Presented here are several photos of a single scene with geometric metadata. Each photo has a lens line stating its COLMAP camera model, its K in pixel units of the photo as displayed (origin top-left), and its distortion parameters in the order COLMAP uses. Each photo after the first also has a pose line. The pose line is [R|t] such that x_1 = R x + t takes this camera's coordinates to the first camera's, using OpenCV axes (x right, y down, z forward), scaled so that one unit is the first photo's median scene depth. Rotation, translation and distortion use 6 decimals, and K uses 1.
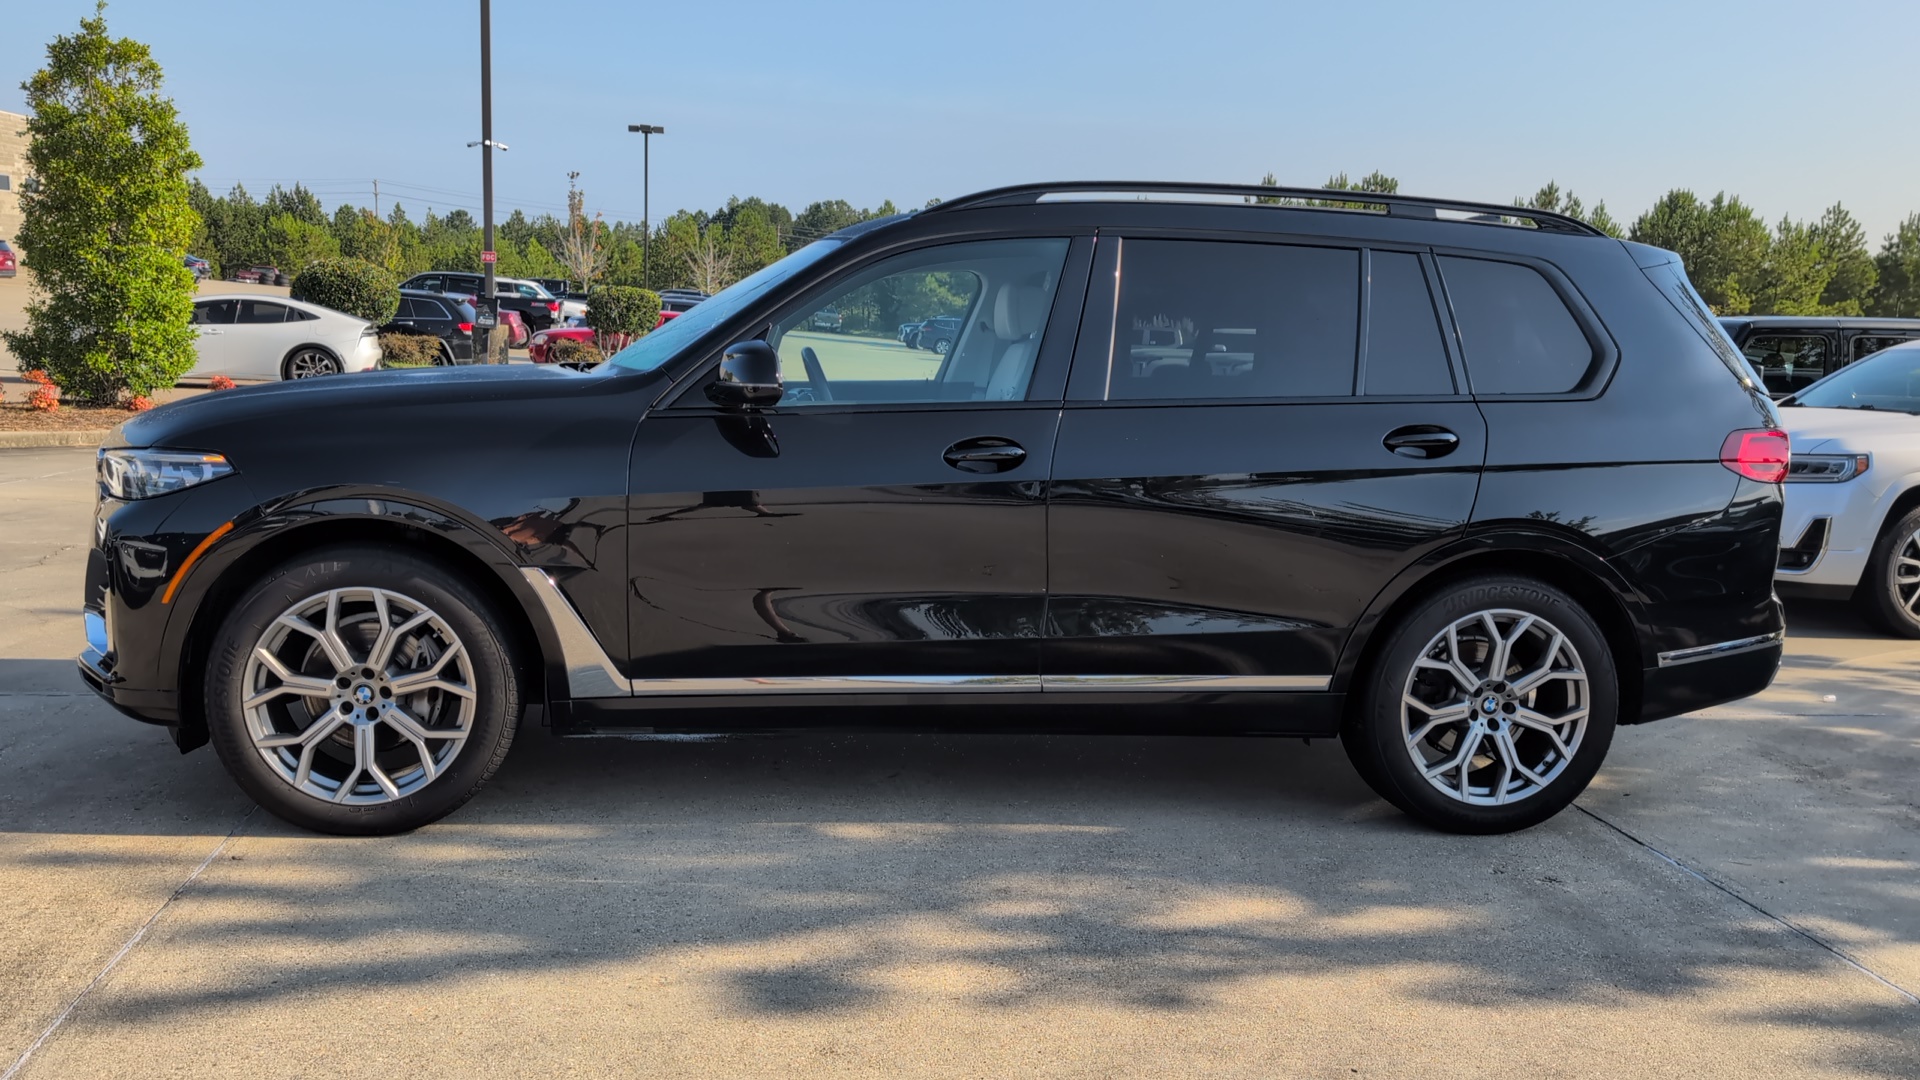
lens RADIAL K [[1627.0, 0, 947.6], [0, 1627.0, 541.5], [0, 0, 1]] dist [0.048248, -0.076596]
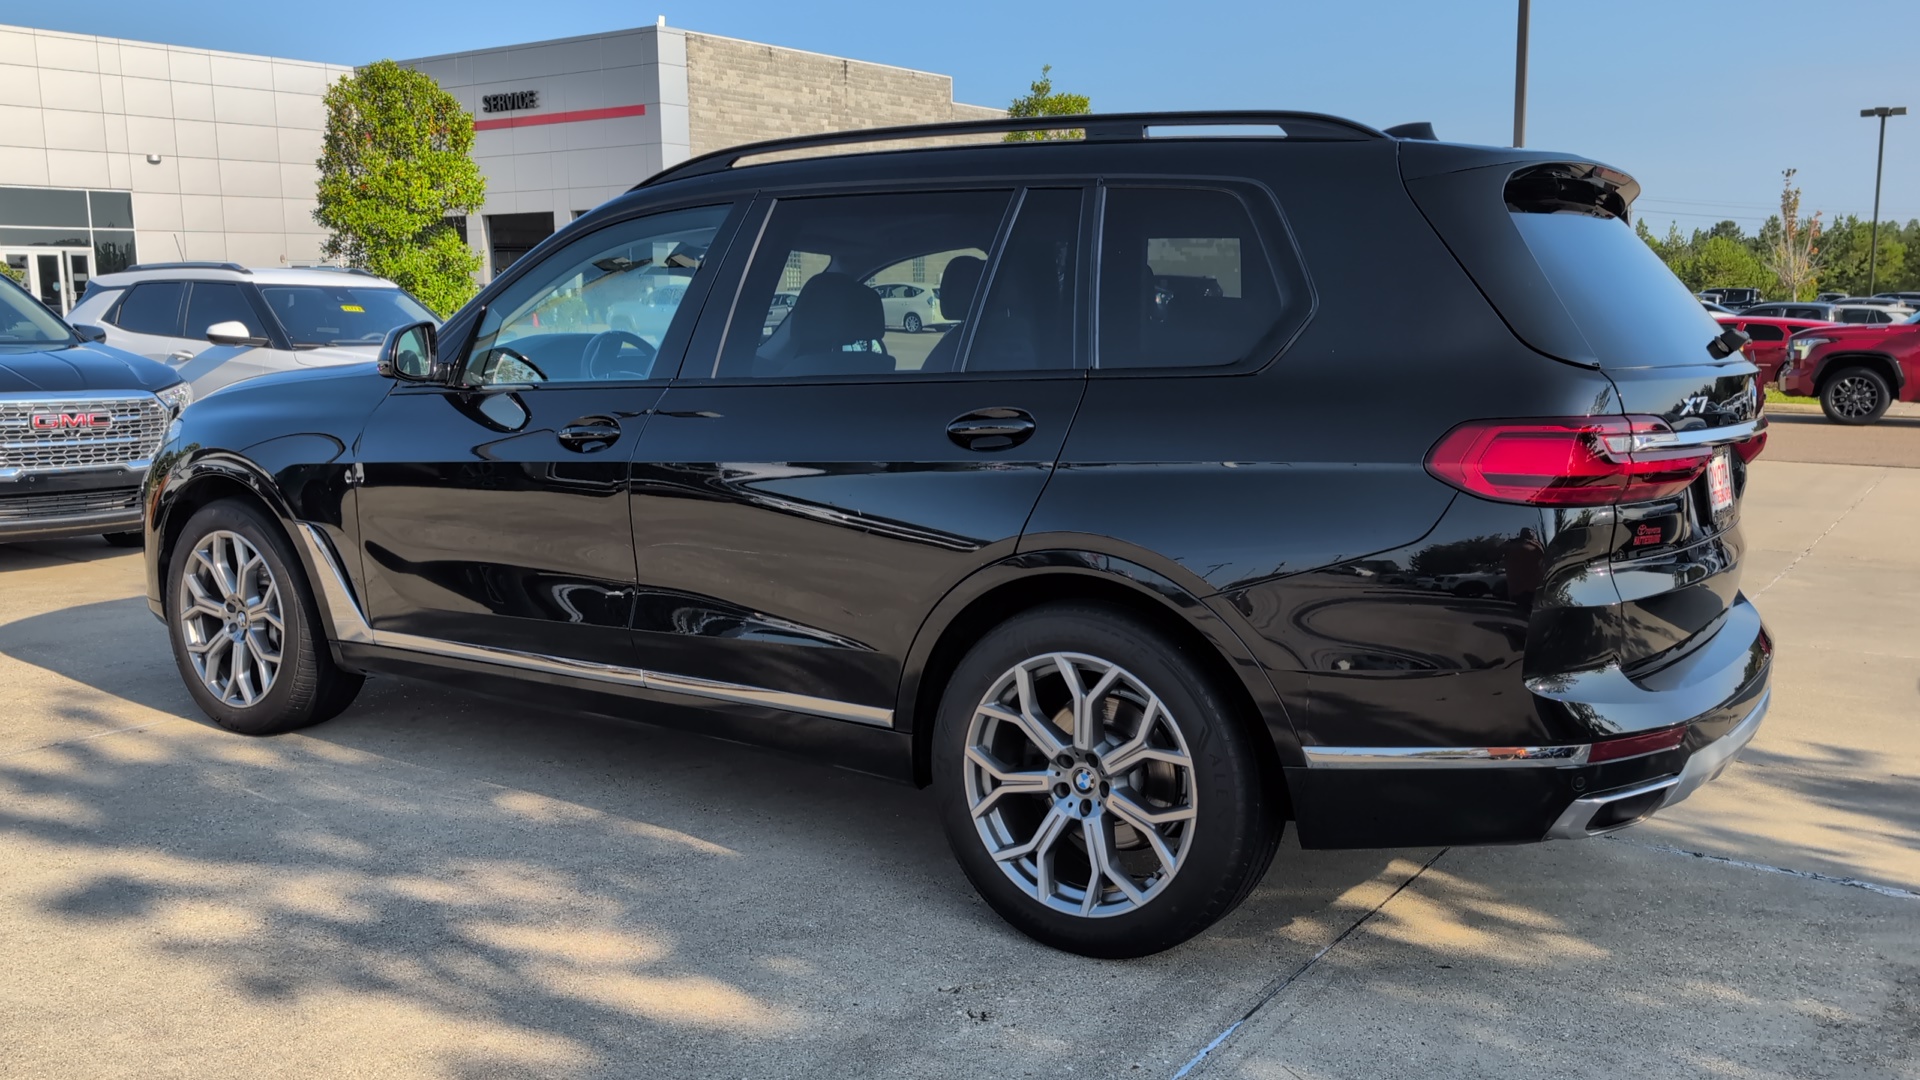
lens RADIAL K [[1627.0, 0, 963.8], [0, 1627.0, 539.3], [0, 0, 1]] dist [0.048248, -0.076596]
pose [[0.735458, 0.057150, -0.675156, 0.793989], [-0.067246, 0.997674, 0.011198, -0.015471], [0.674225, 0.037166, 0.737590, 0.408837]]
